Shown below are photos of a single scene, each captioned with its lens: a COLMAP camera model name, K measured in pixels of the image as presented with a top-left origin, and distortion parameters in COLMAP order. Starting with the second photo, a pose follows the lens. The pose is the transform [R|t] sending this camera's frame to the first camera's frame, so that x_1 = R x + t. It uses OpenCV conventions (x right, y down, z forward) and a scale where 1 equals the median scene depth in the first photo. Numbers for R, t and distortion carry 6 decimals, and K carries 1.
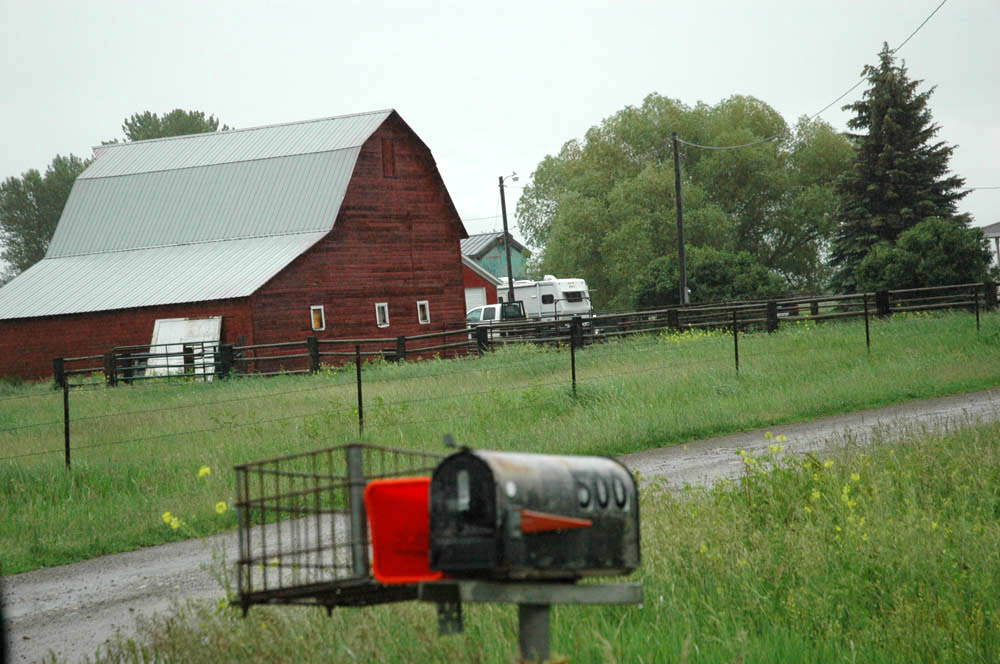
lens RADIAL K [[2381.2, 0, 499.7], [0, 2381.2, 333.3], [0, 0, 1]] dist [0.446720, 0.000000]
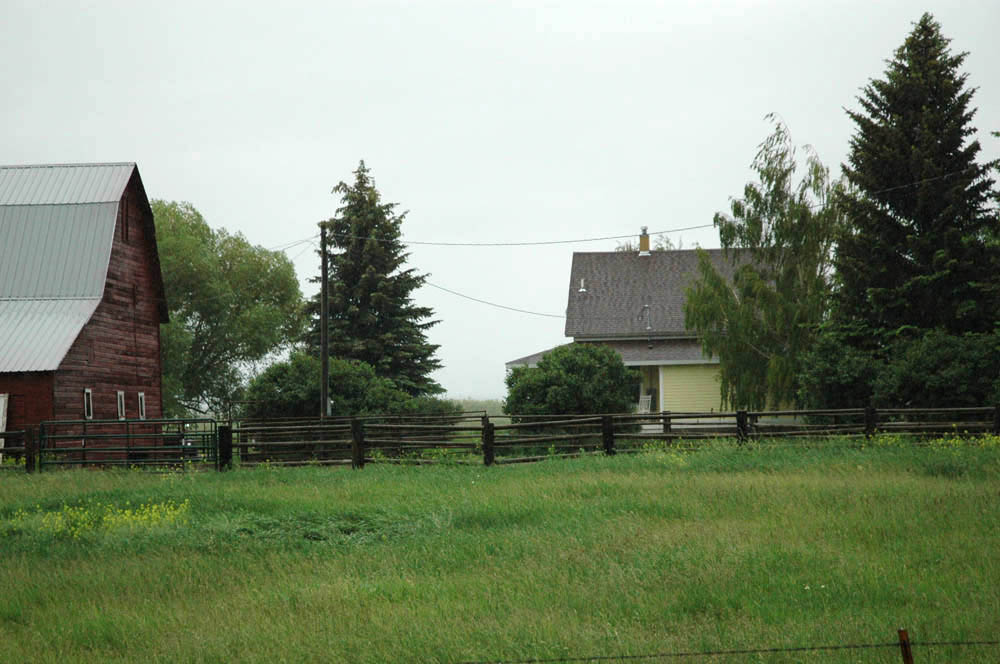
lens RADIAL K [[2381.2, 0, 500.5], [0, 2381.2, 334.4], [0, 0, 1]] dist [0.446720, 0.000000]
pose [[0.901698, 0.072505, 0.426243, -0.192149], [-0.046247, 0.996357, -0.071651, 0.014182], [-0.429886, 0.044895, 0.901767, 0.124391]]
